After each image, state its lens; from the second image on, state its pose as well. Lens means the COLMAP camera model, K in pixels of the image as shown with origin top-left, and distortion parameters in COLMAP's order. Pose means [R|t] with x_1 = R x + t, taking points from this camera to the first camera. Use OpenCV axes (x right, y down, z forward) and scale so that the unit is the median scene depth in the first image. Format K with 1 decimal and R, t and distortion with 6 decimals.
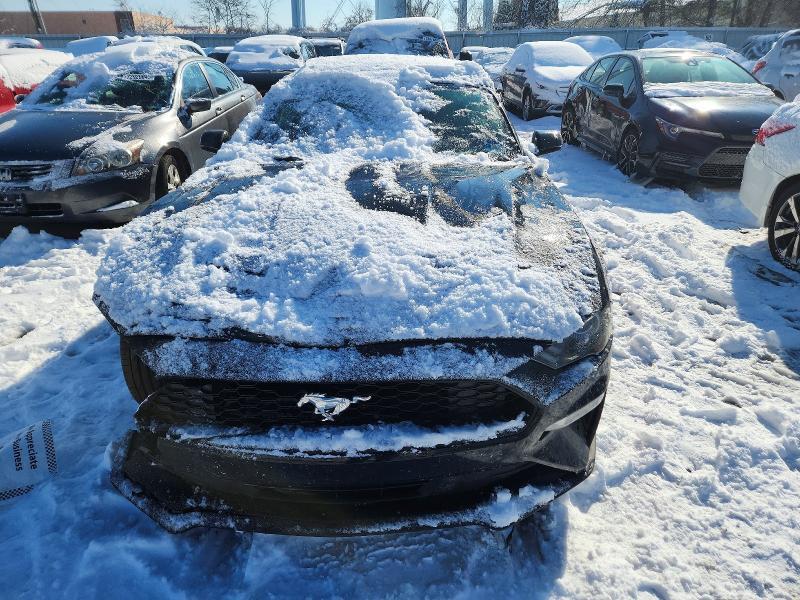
lens RADIAL K [[526.8, 0, 401.9], [0, 526.8, 296.3], [0, 0, 1]] dist [0.053082, -0.021507]
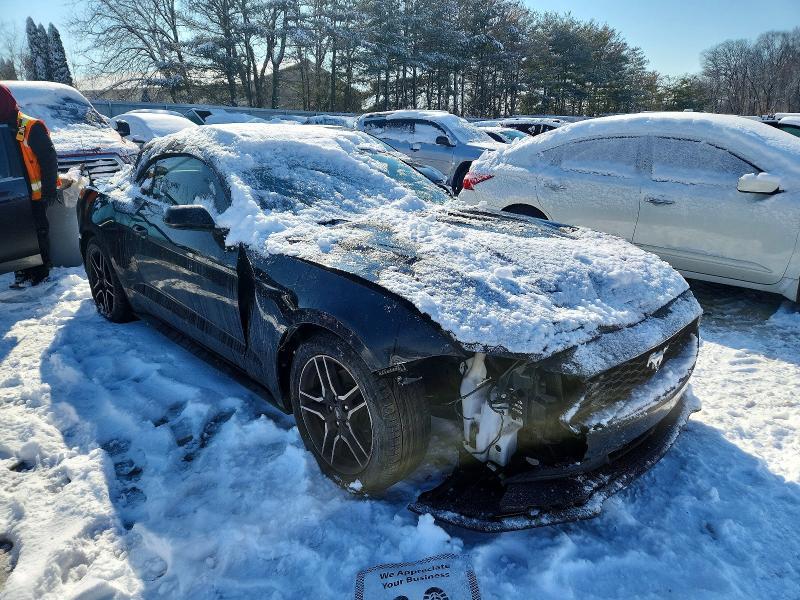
lens RADIAL K [[526.8, 0, 407.8], [0, 526.8, 296.3], [0, 0, 1]] dist [0.053082, -0.021507]
pose [[0.700975, -0.207076, 0.682461, -1.337811], [0.286693, 0.958015, -0.003784, -0.122628], [-0.653025, 0.198309, 0.730912, 0.309149]]
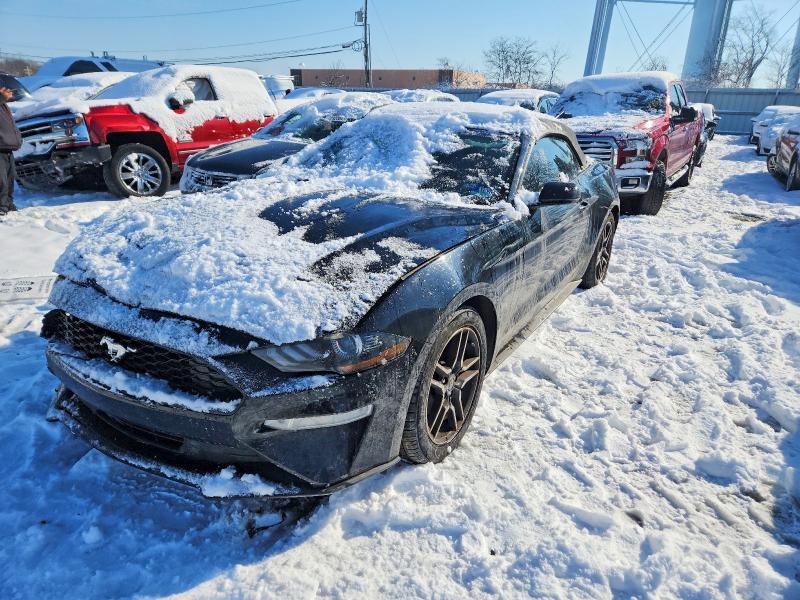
lens RADIAL K [[526.8, 0, 398.6], [0, 526.8, 296.0], [0, 0, 1]] dist [0.053082, -0.021507]
pose [[0.874523, 0.194541, -0.444256, 0.875335], [-0.232170, 0.972171, -0.031312, -0.032408], [0.425801, 0.130526, 0.895352, 0.100596]]
